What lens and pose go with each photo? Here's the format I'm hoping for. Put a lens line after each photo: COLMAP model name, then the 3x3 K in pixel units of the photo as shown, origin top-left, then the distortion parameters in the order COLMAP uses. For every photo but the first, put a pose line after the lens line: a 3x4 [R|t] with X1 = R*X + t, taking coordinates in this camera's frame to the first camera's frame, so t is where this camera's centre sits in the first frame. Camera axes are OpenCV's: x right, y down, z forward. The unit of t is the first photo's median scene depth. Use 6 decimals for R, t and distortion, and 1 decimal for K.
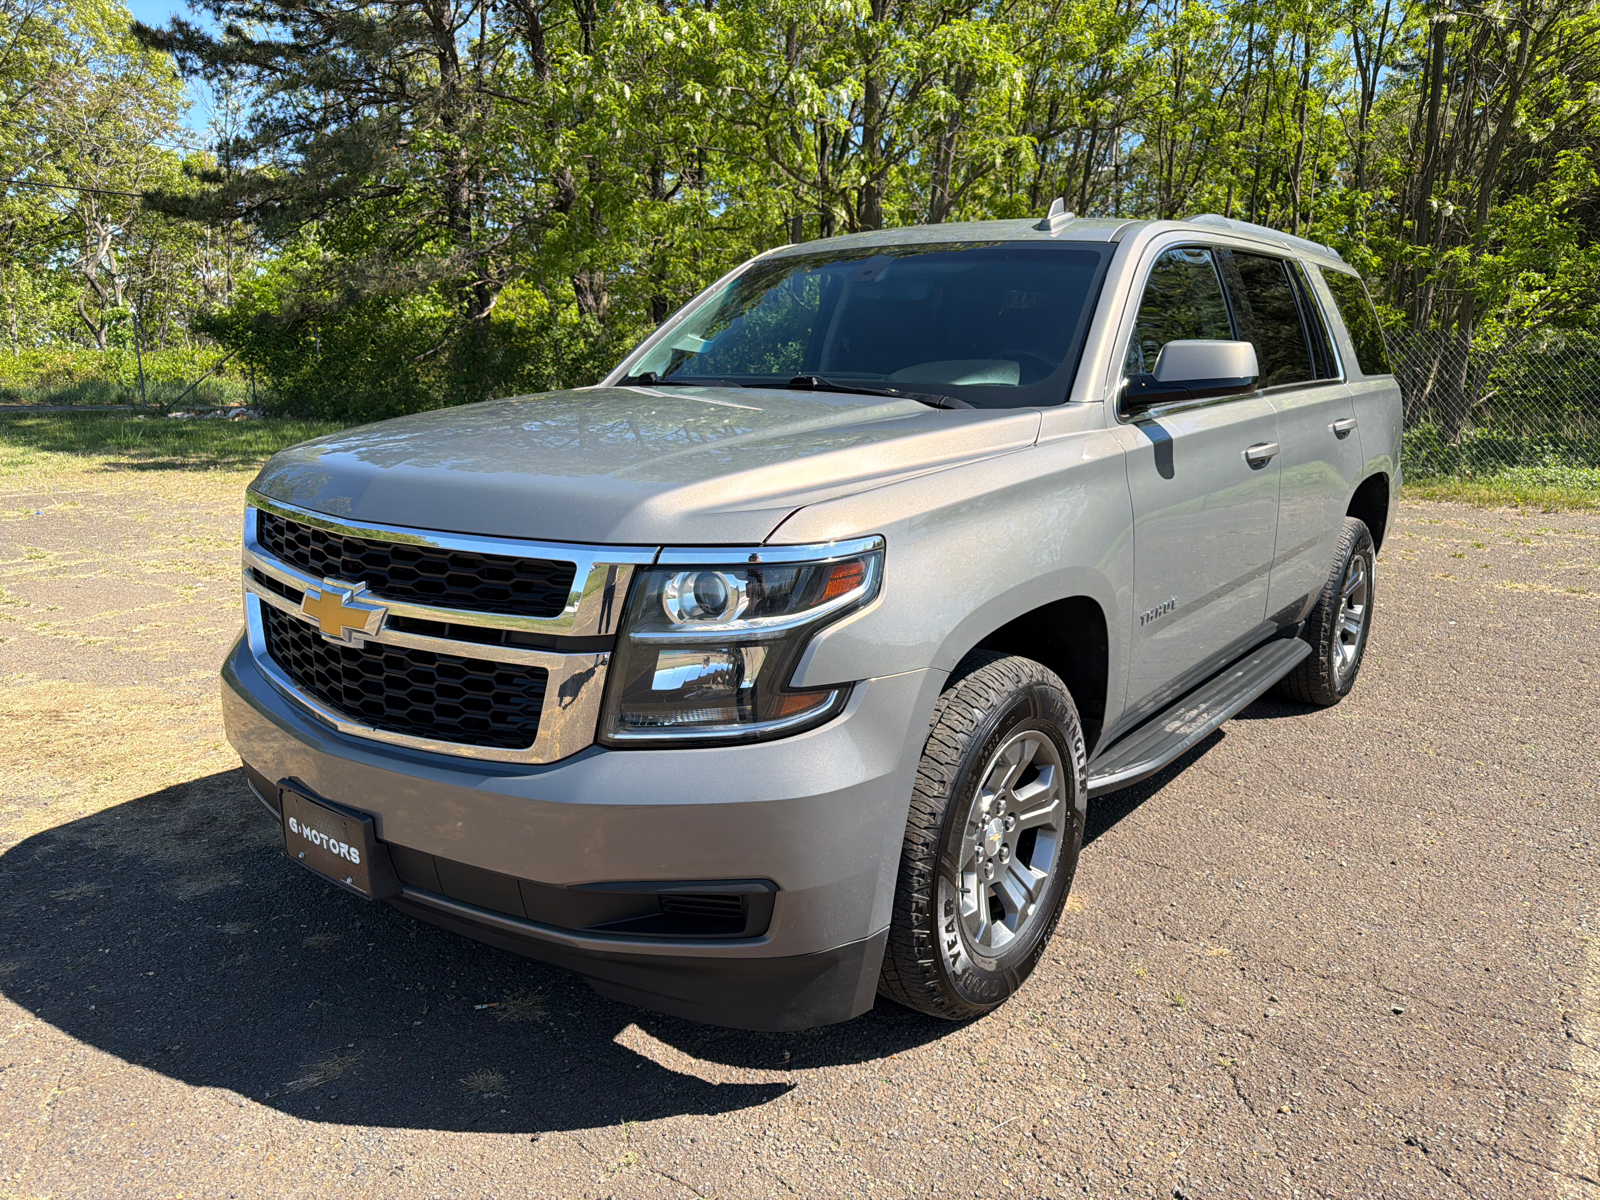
lens RADIAL K [[1148.3, 0, 800.2], [0, 1148.3, 580.8], [0, 0, 1]] dist [0.032922, -0.040227]
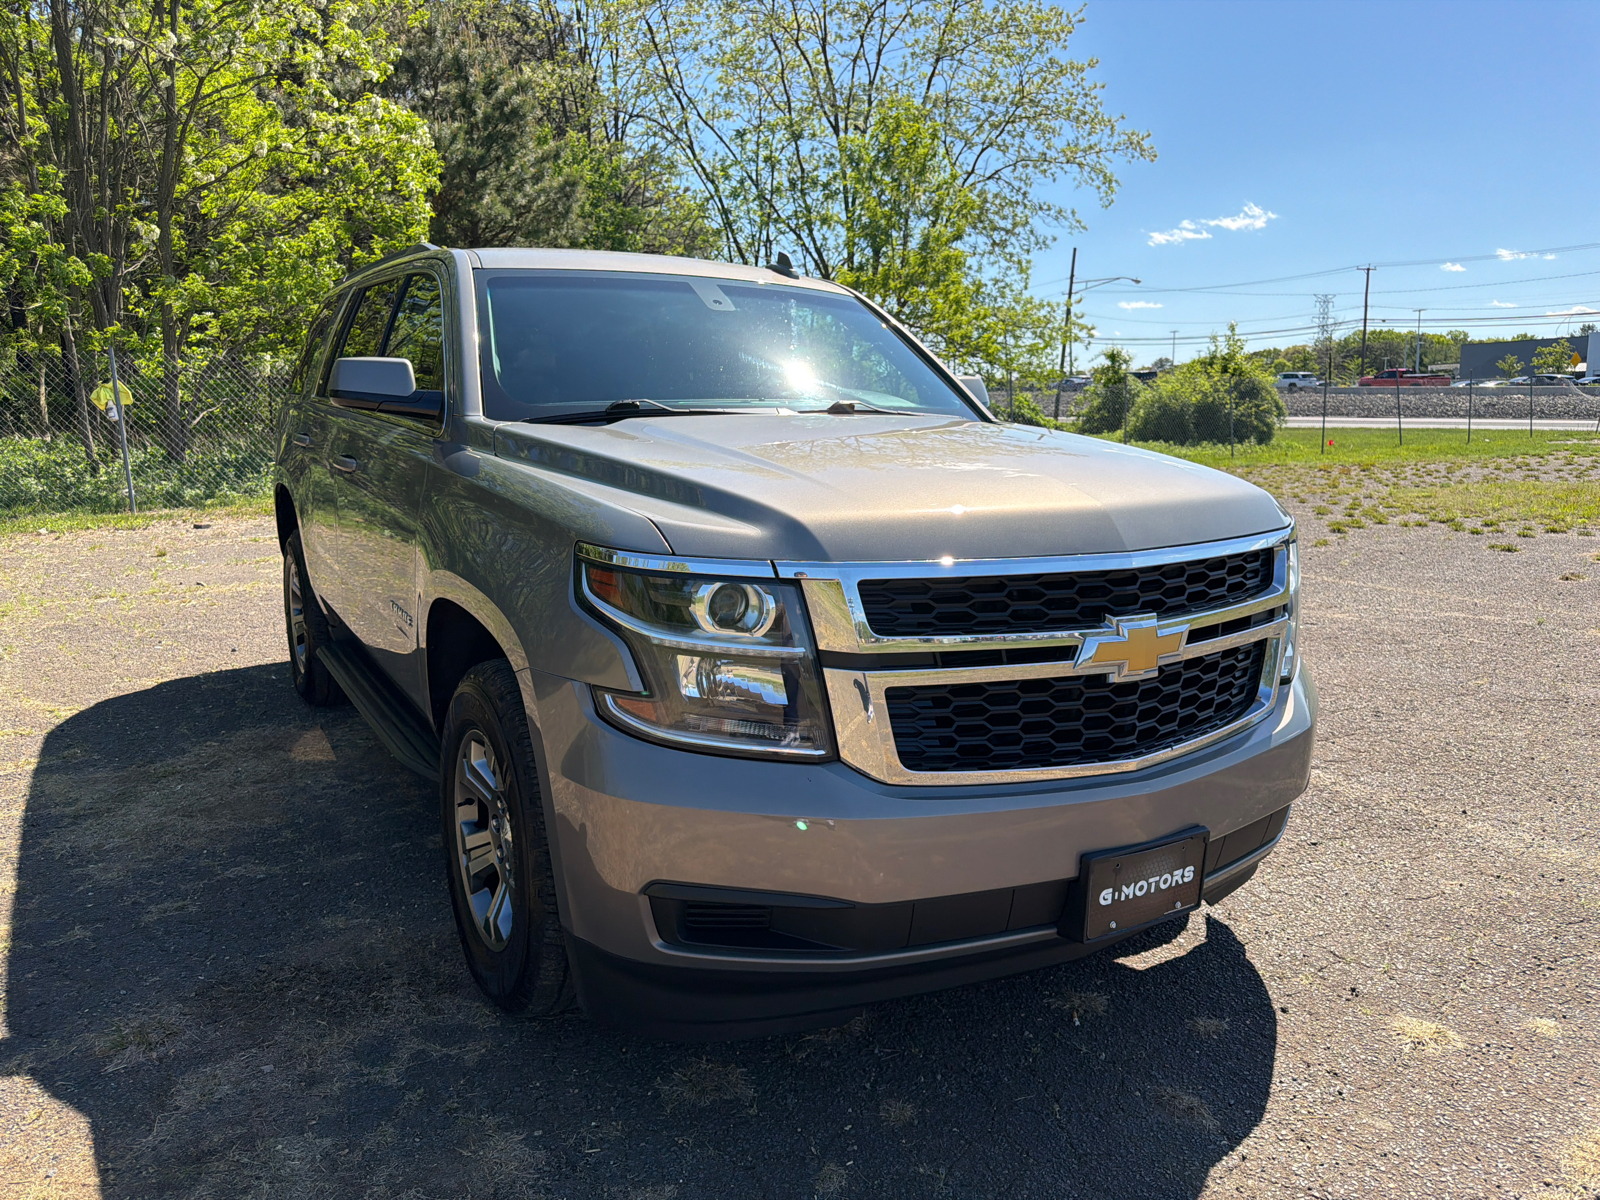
lens RADIAL K [[1148.3, 0, 788.4], [0, 1148.3, 607.6], [0, 0, 1]] dist [0.032922, -0.040227]
pose [[0.353354, -0.173330, 0.919292, -1.015880], [0.174660, 0.977630, 0.117194, -0.122993], [-0.919040, 0.119152, 0.375723, 0.665401]]
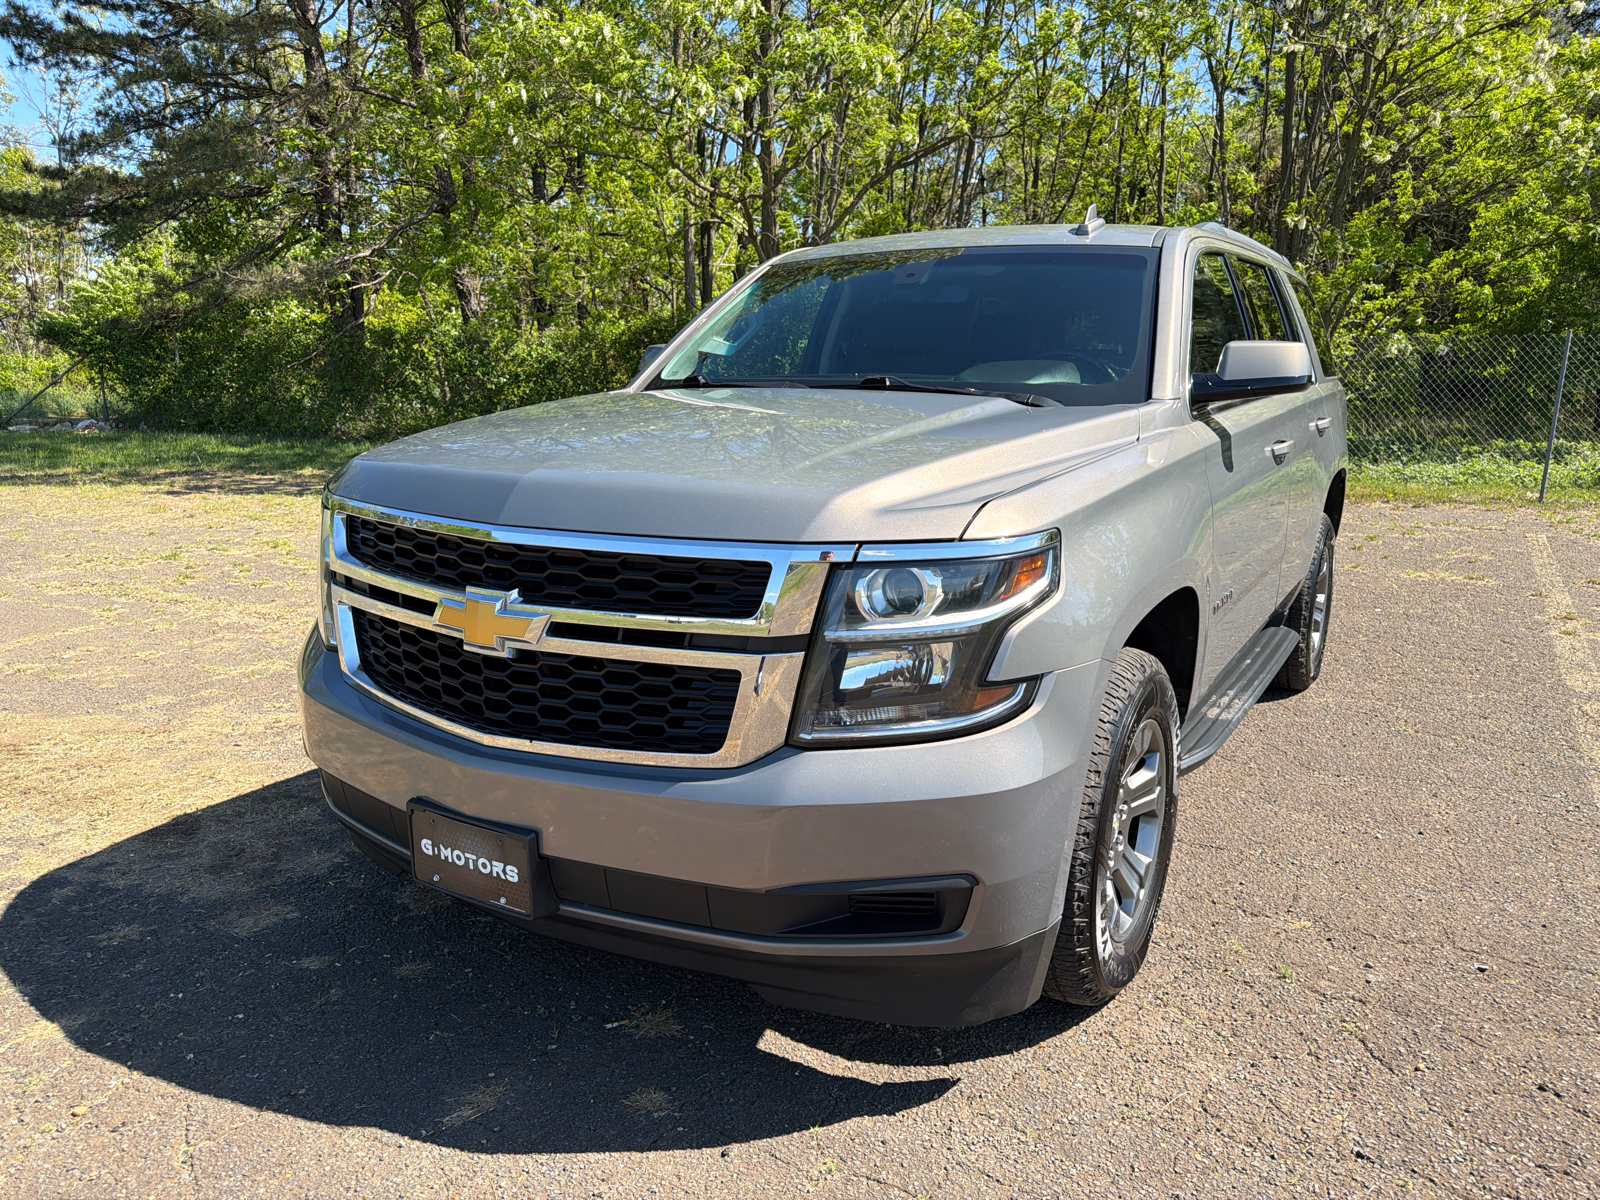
lens RADIAL K [[1148.3, 0, 803.4], [0, 1148.3, 580.2], [0, 0, 1]] dist [0.032922, -0.040227]
pose [[0.992510, -0.024218, 0.119739, -0.184474], [0.025089, 0.999669, -0.005770, 0.003786], [-0.119559, 0.008731, 0.992789, 0.012254]]
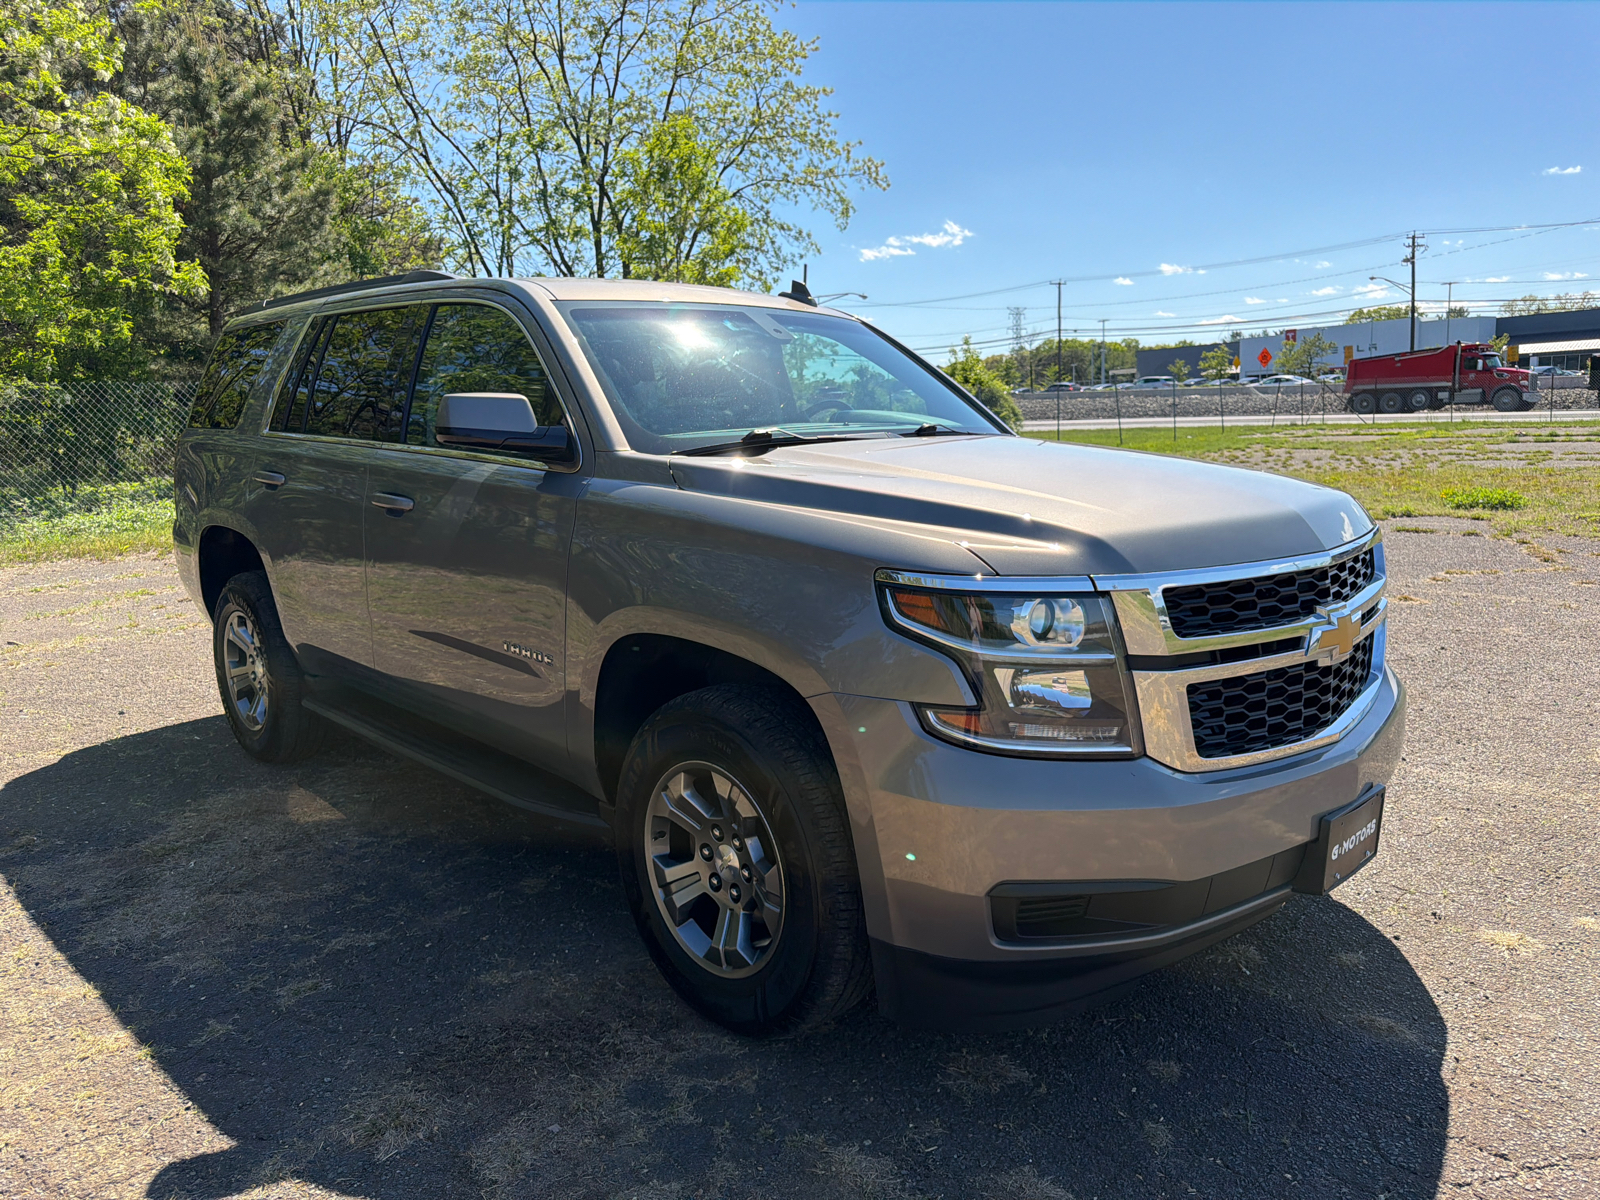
lens RADIAL K [[1148.3, 0, 799.4], [0, 1148.3, 599.6], [0, 0, 1]] dist [0.032922, -0.040227]
pose [[0.120713, -0.172678, 0.977553, -1.134415], [0.206745, 0.967534, 0.145378, -0.199084], [-0.970920, 0.184555, 0.152495, 0.977151]]
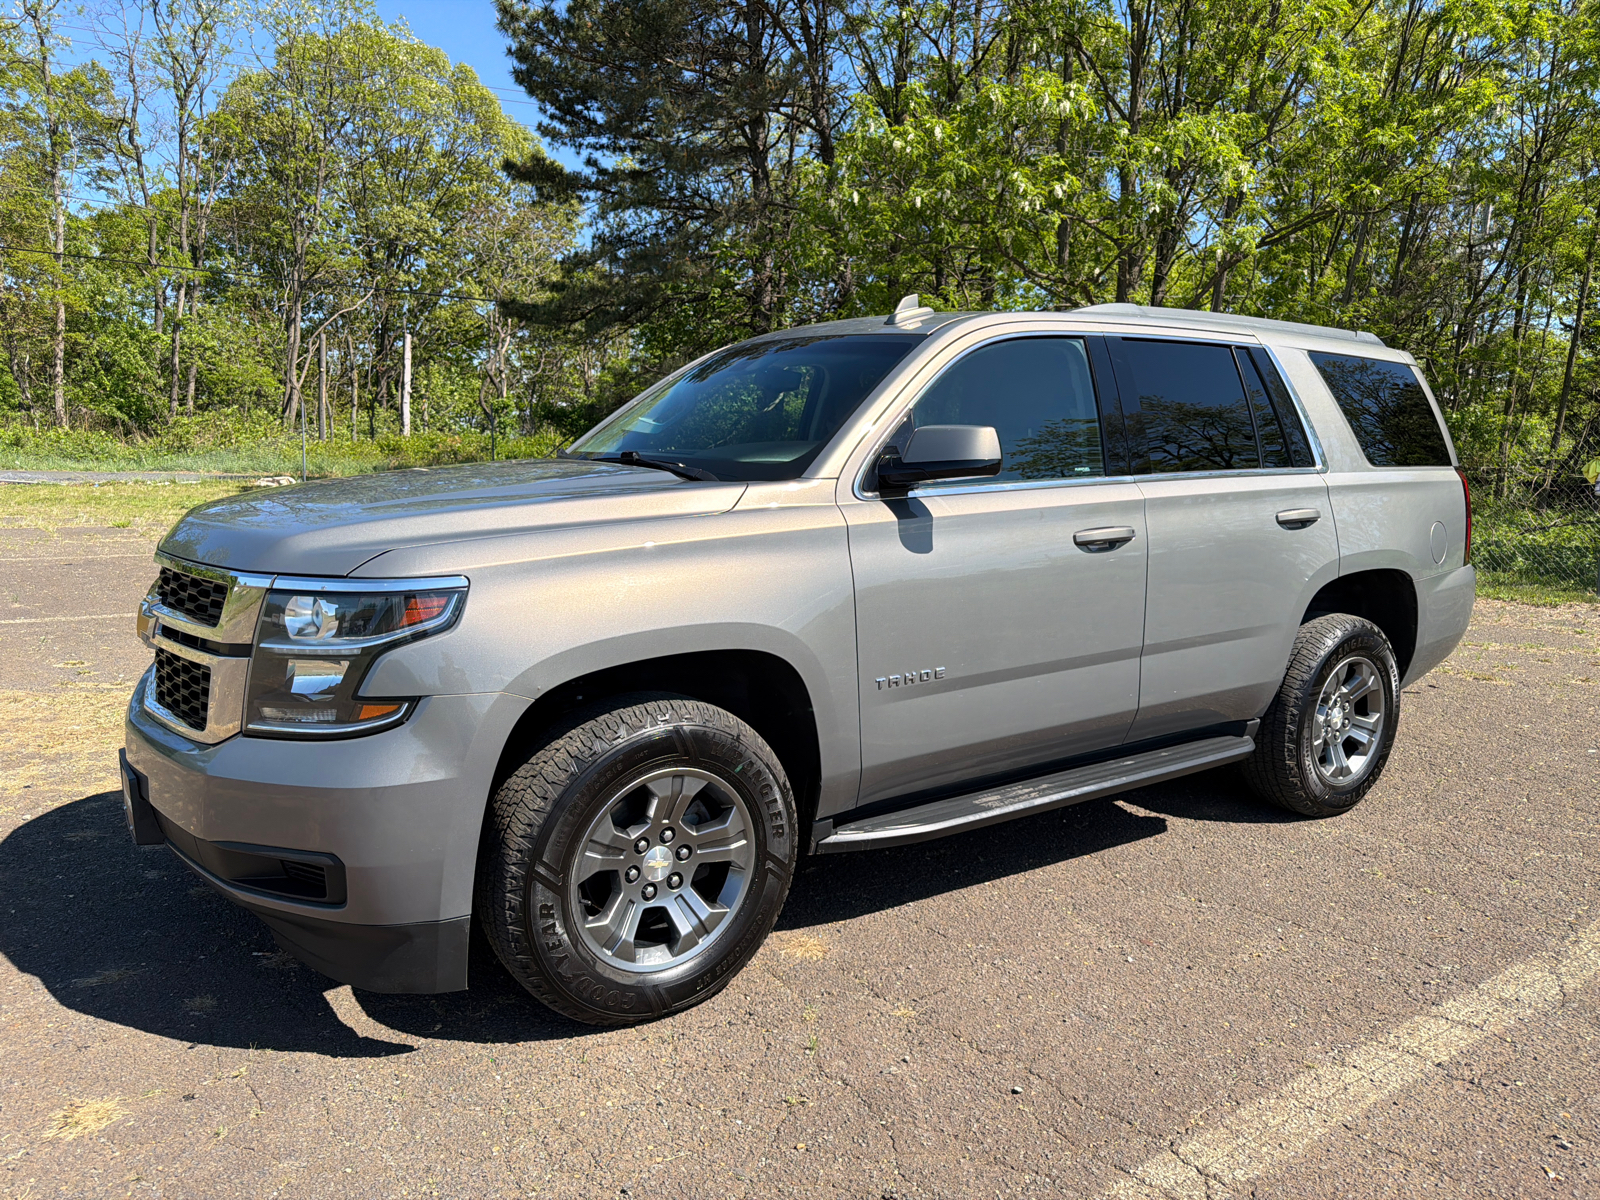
lens RADIAL K [[1148.3, 0, 811.7], [0, 1148.3, 584.5], [0, 0, 1]] dist [0.032922, -0.040227]
pose [[0.957301, 0.049603, -0.284805, 0.510625], [-0.070598, 0.995454, -0.063928, 0.012701], [0.280339, 0.081305, 0.956452, -0.031253]]
